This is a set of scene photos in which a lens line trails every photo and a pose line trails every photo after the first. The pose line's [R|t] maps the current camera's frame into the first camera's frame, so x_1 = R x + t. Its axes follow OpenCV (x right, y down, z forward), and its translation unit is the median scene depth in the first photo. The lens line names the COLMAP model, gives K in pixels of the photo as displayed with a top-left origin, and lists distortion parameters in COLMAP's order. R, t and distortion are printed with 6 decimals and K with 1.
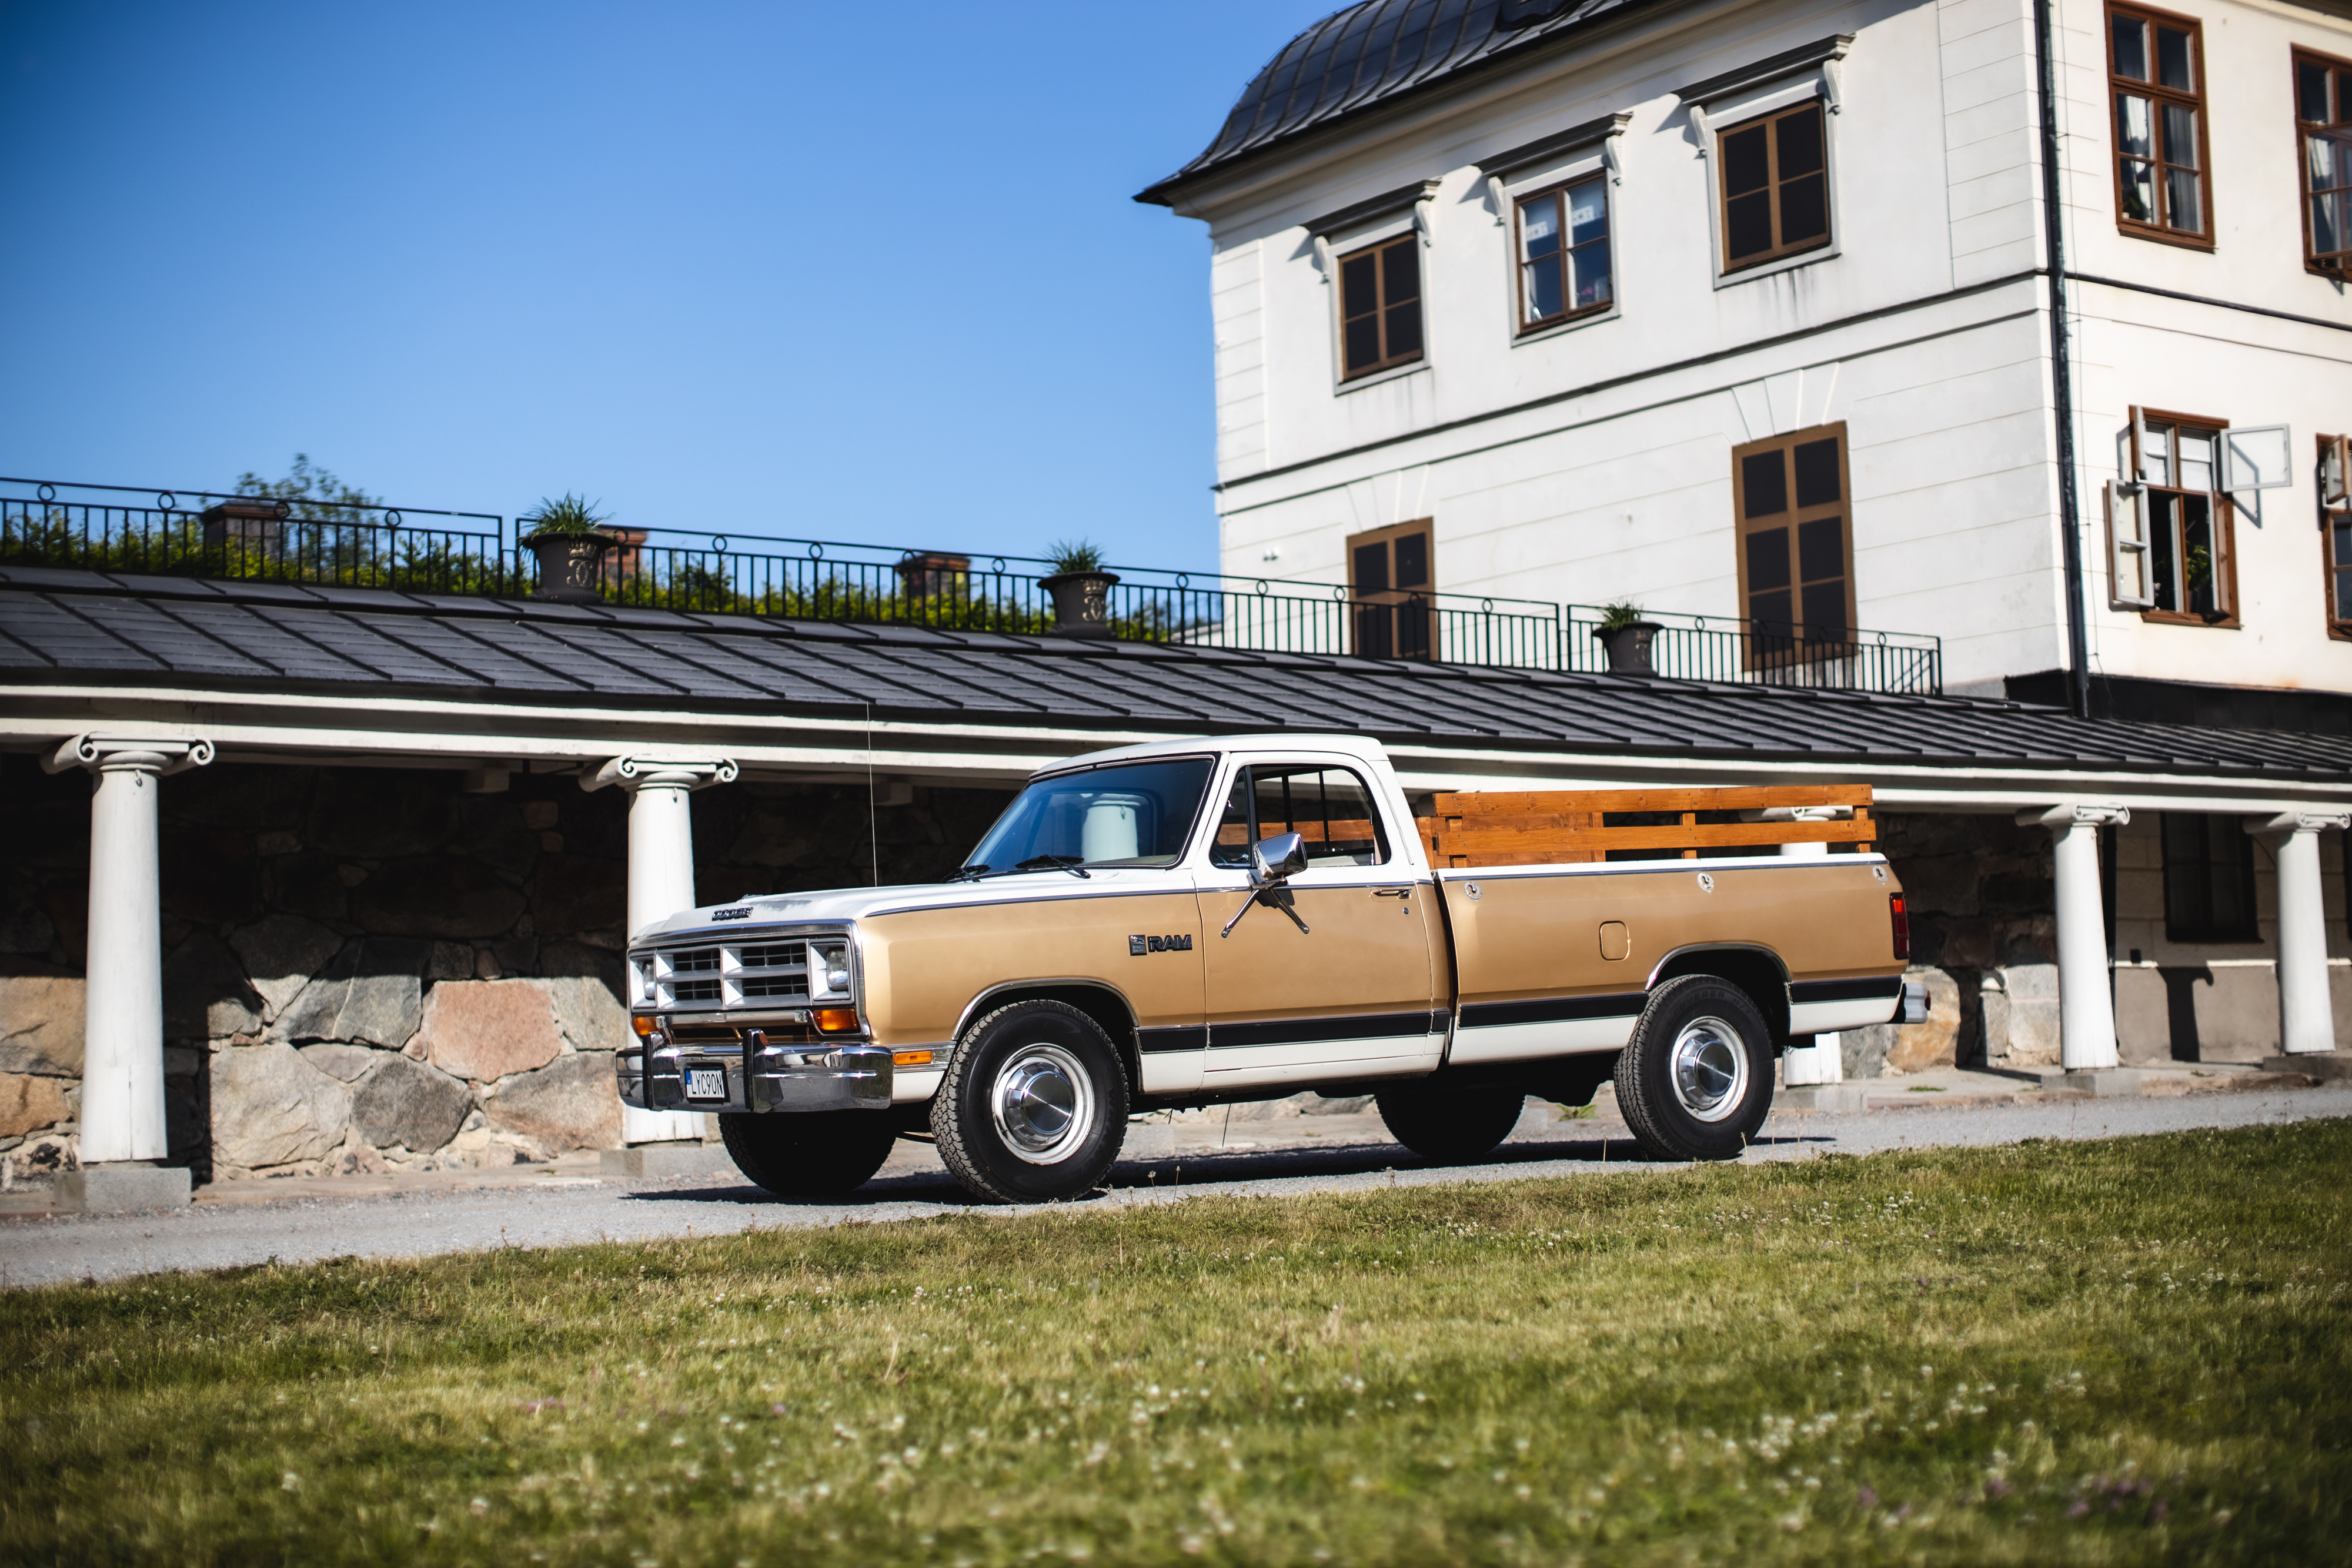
lens RADIAL K [[3214.5, 0, 1176.0], [0, 3214.5, 784.0], [0, 0, 1]] dist [-0.100730, 0.067688]
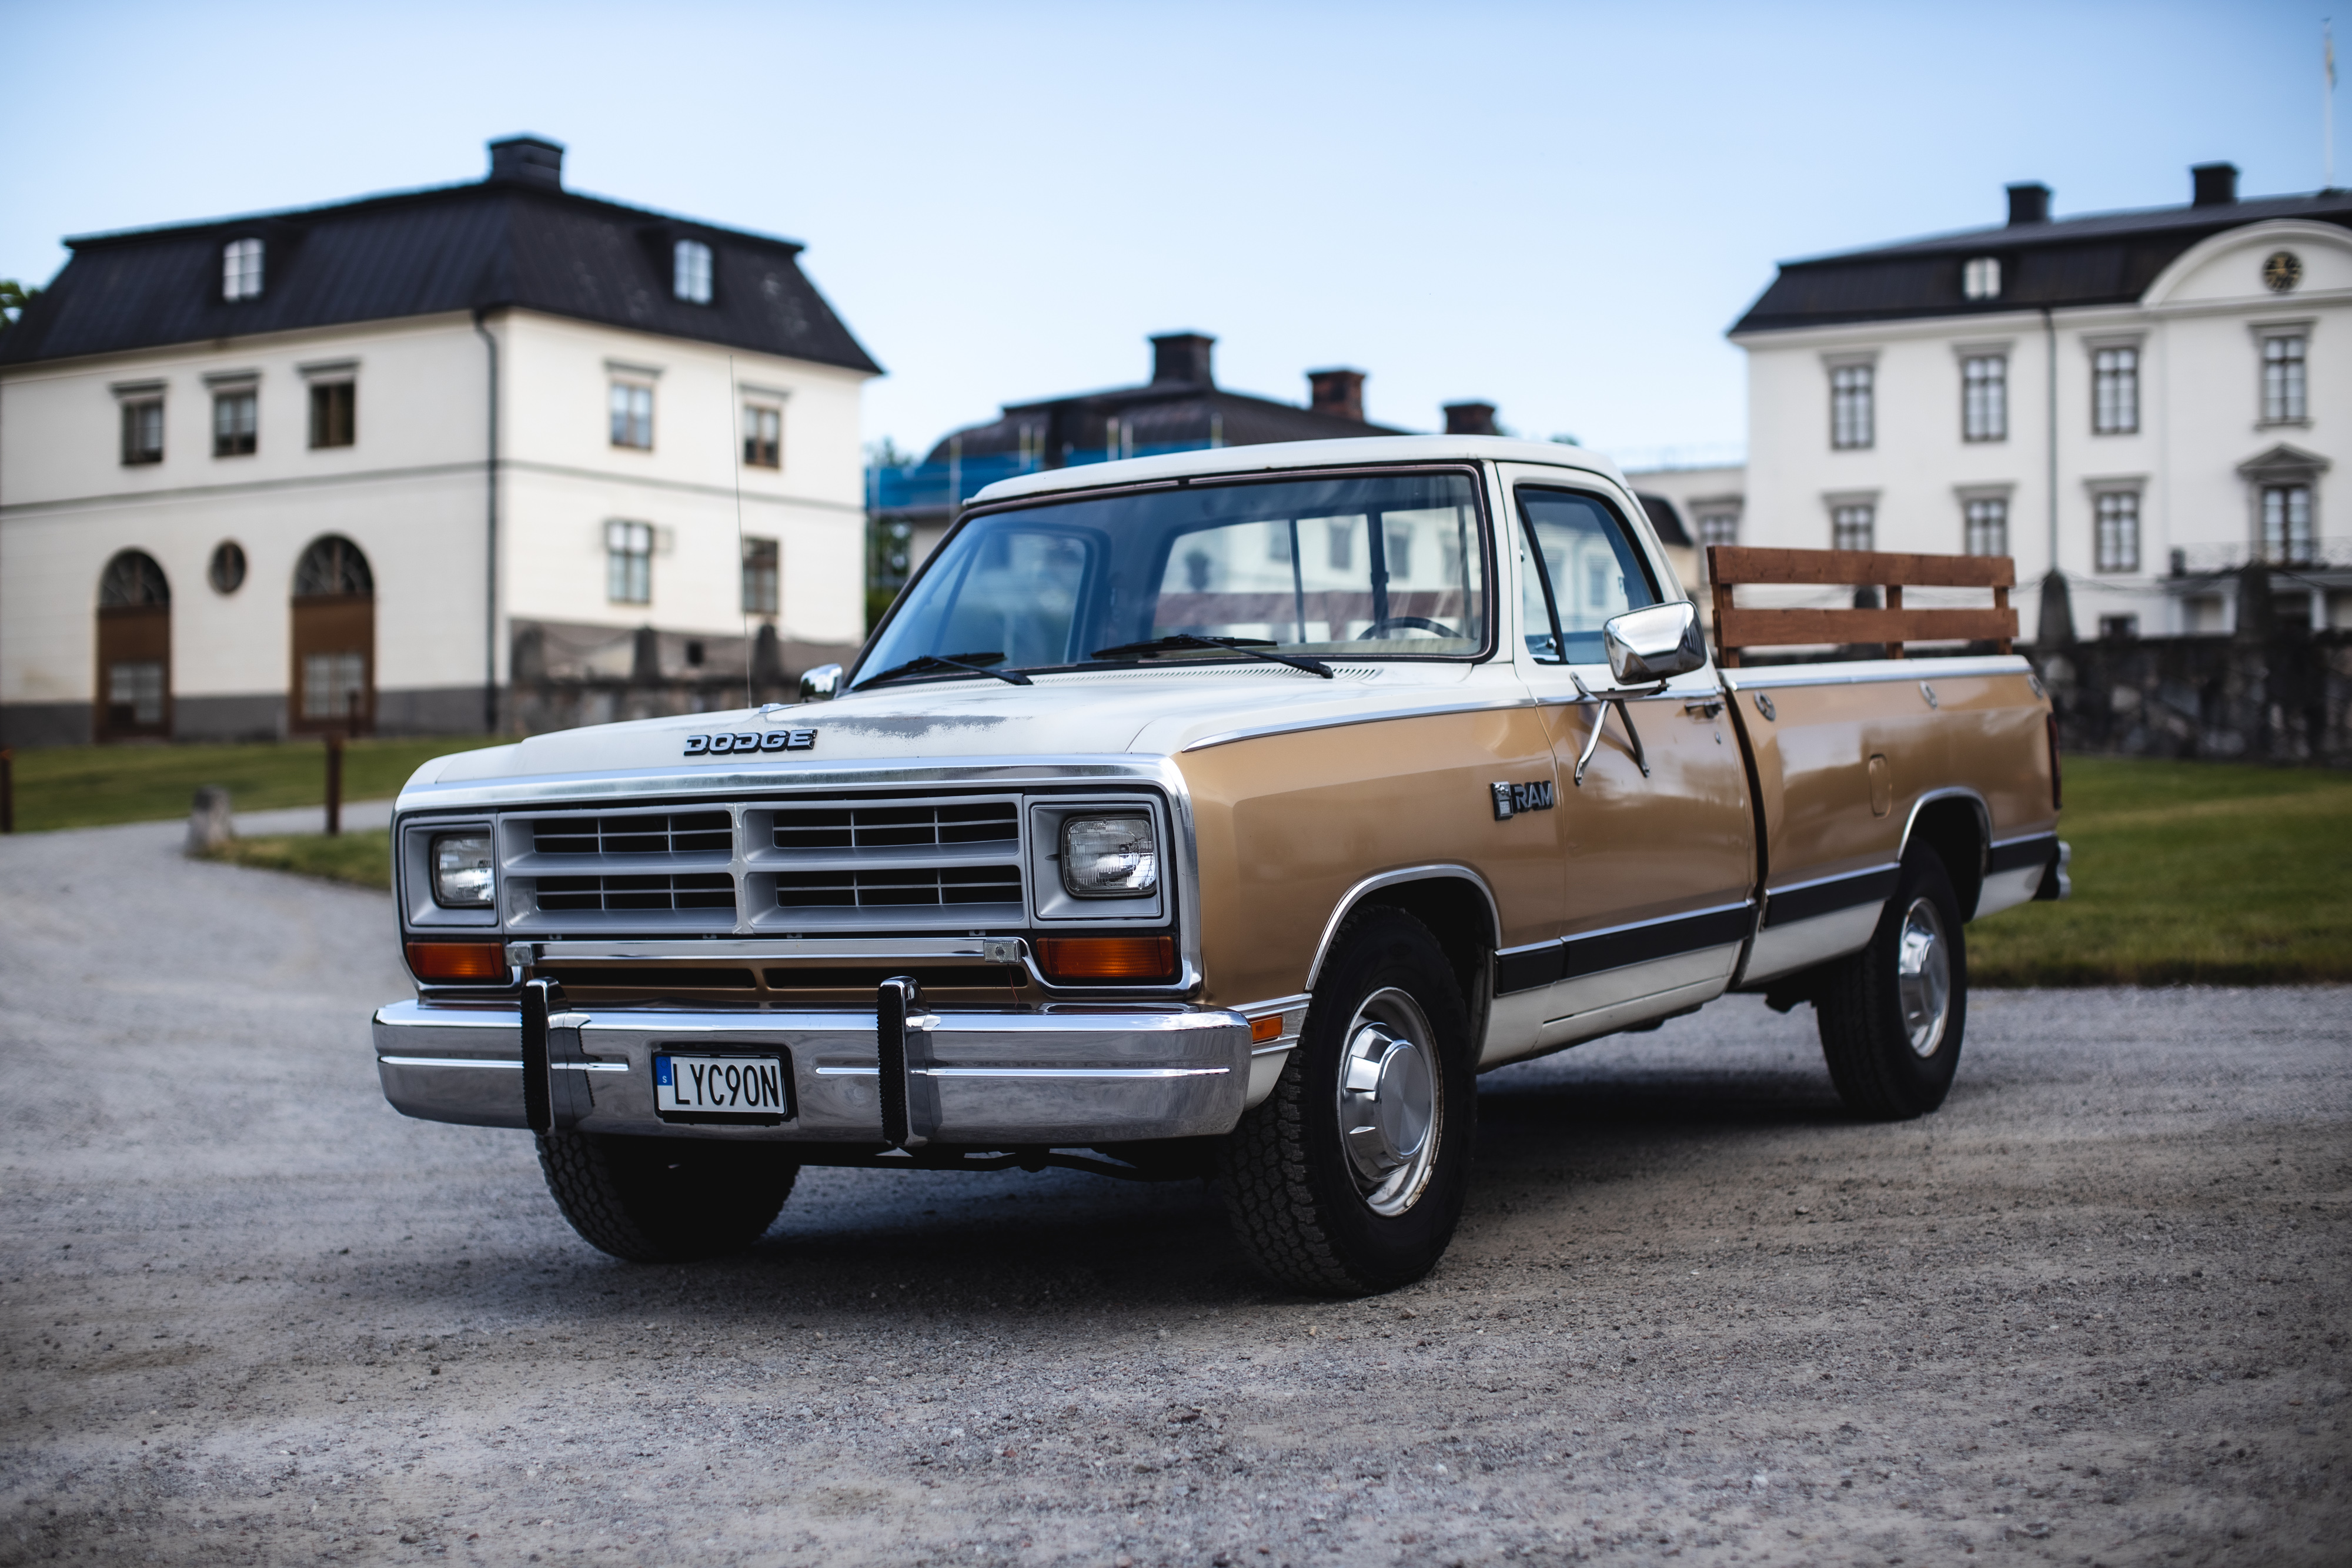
lens RADIAL K [[3354.3, 0, 1176.0], [0, 3354.3, 784.0], [0, 0, 1]] dist [-0.149345, 0.308955]
pose [[0.915976, -0.002508, 0.401225, -0.173361], [-0.019321, 0.998545, 0.050352, 0.011589], [-0.400768, -0.053873, 0.914594, 0.297962]]
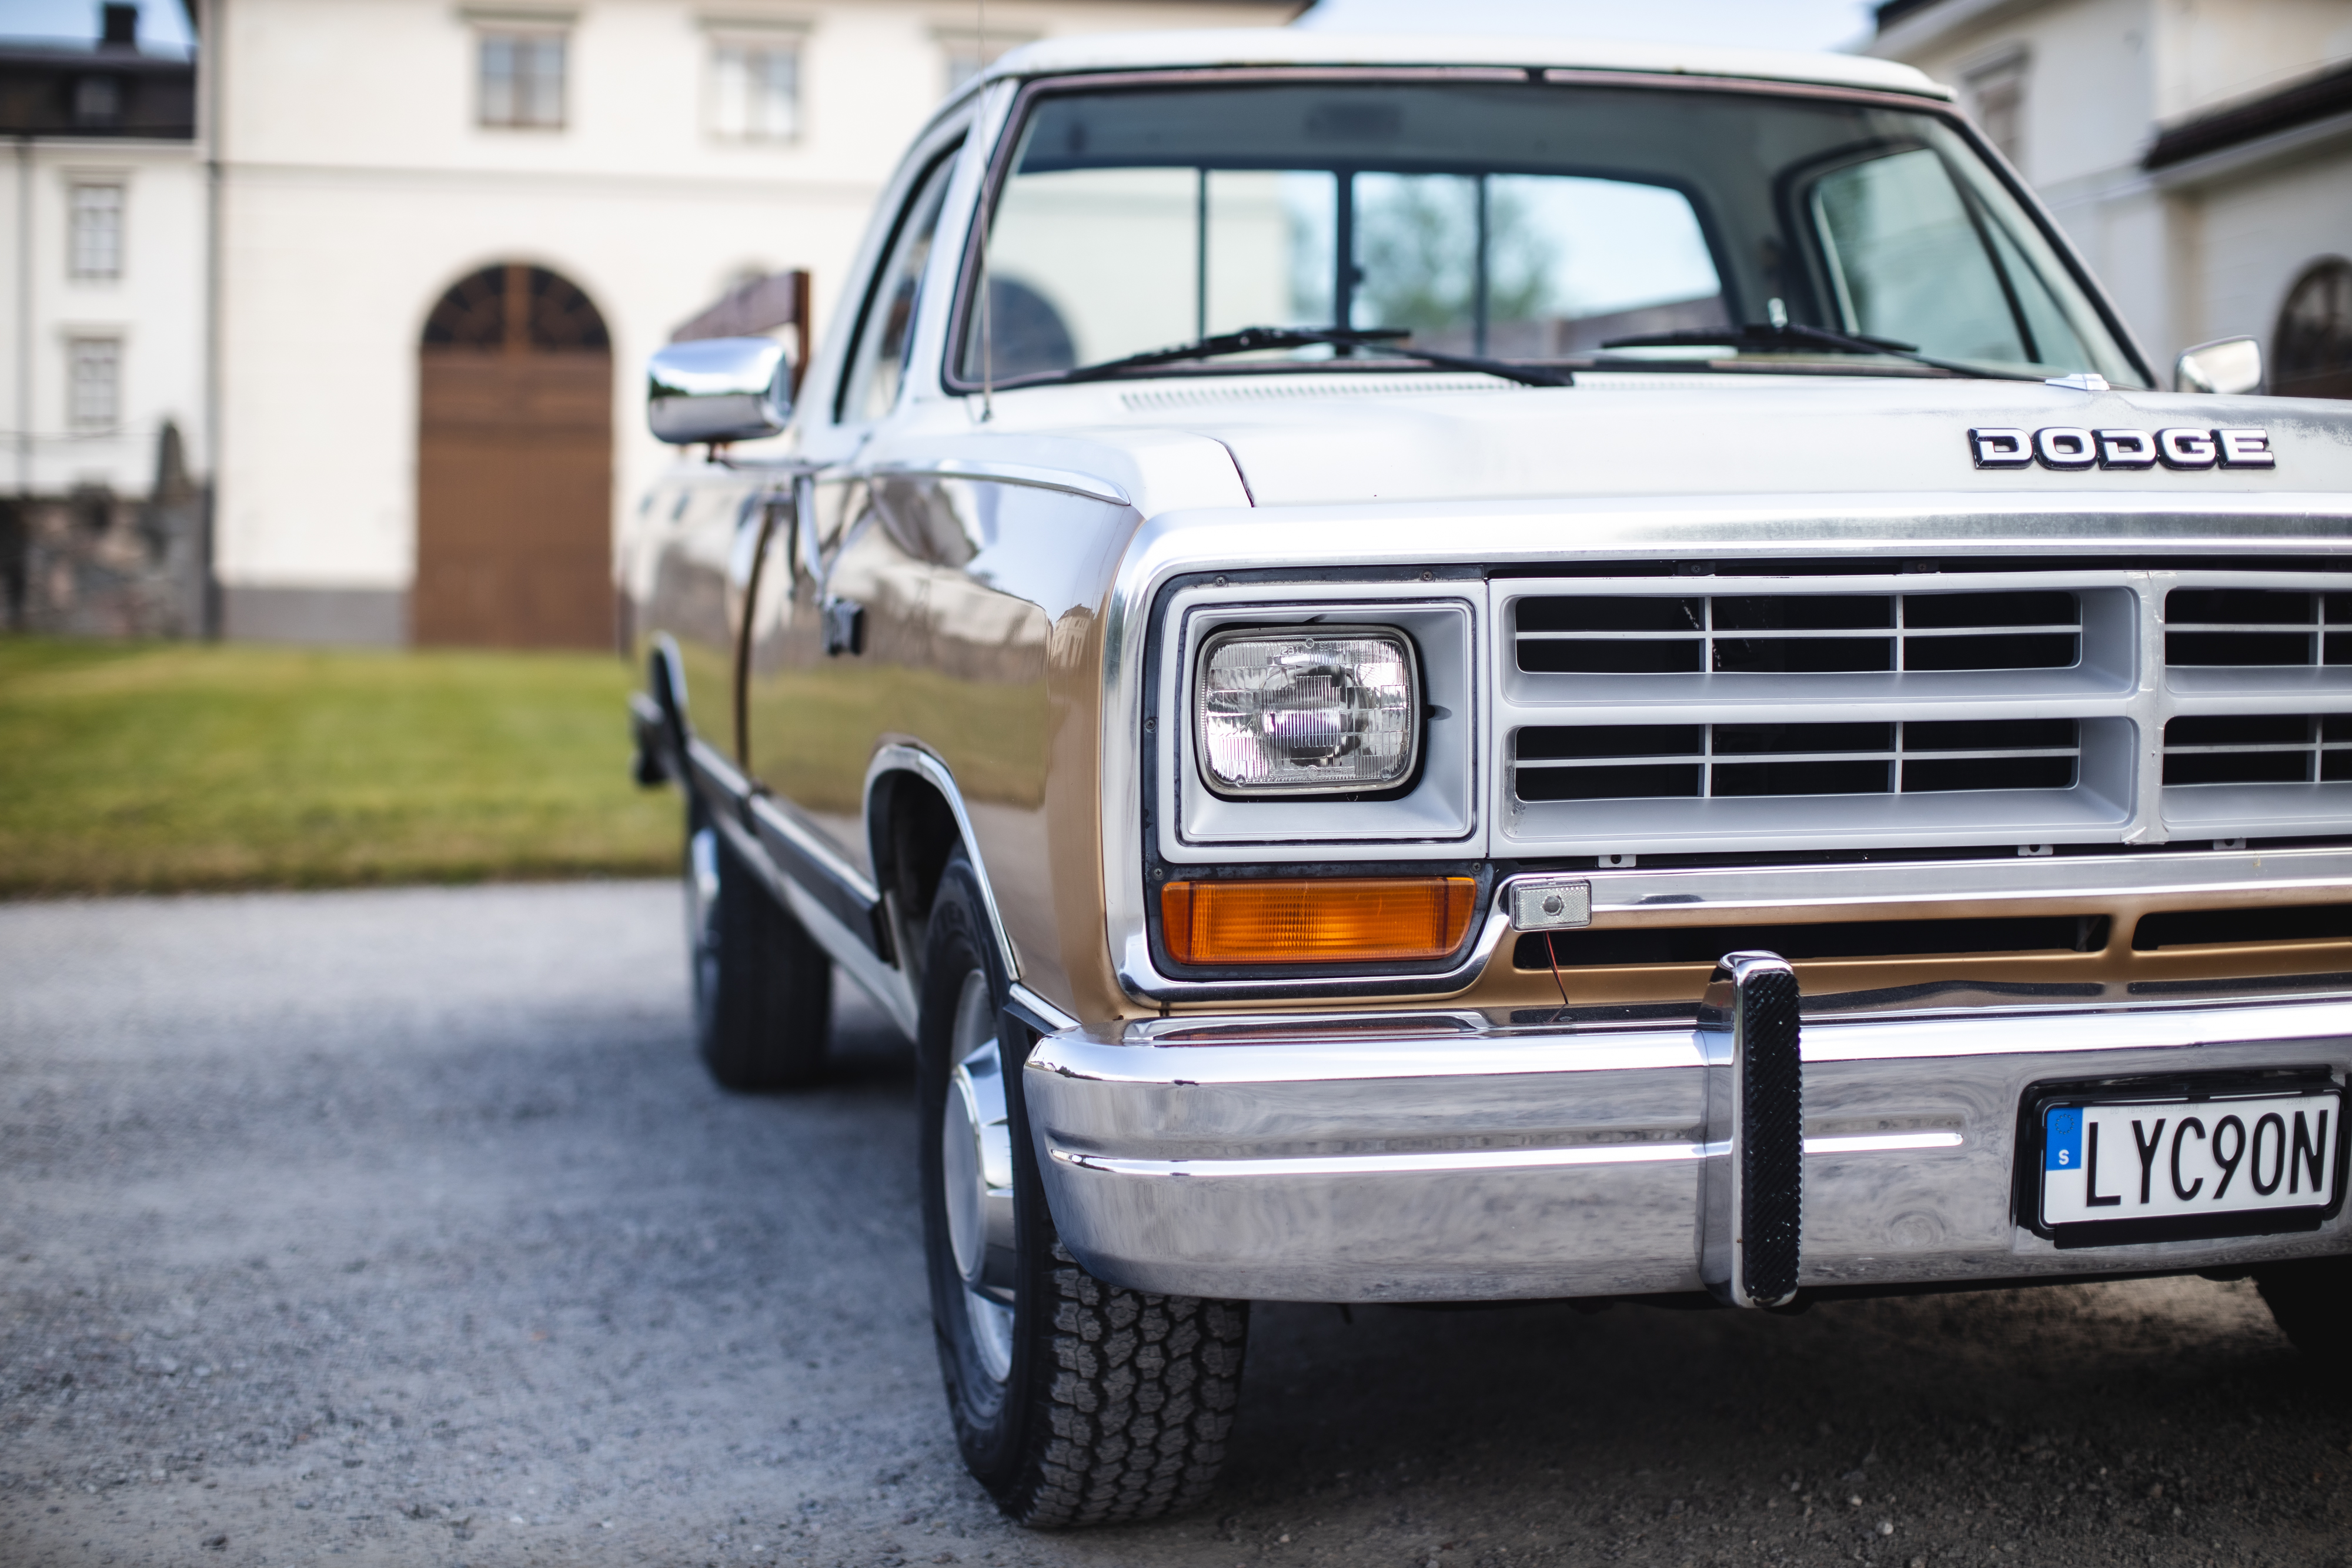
lens RADIAL K [[3354.3, 0, 1176.0], [0, 3354.3, 784.0], [0, 0, 1]] dist [-0.149345, 0.308955]
pose [[0.360660, -0.011922, 0.932621, -0.241134], [-0.066669, 0.997031, 0.038527, 0.036665], [-0.930311, -0.076072, 0.358795, 0.587406]]
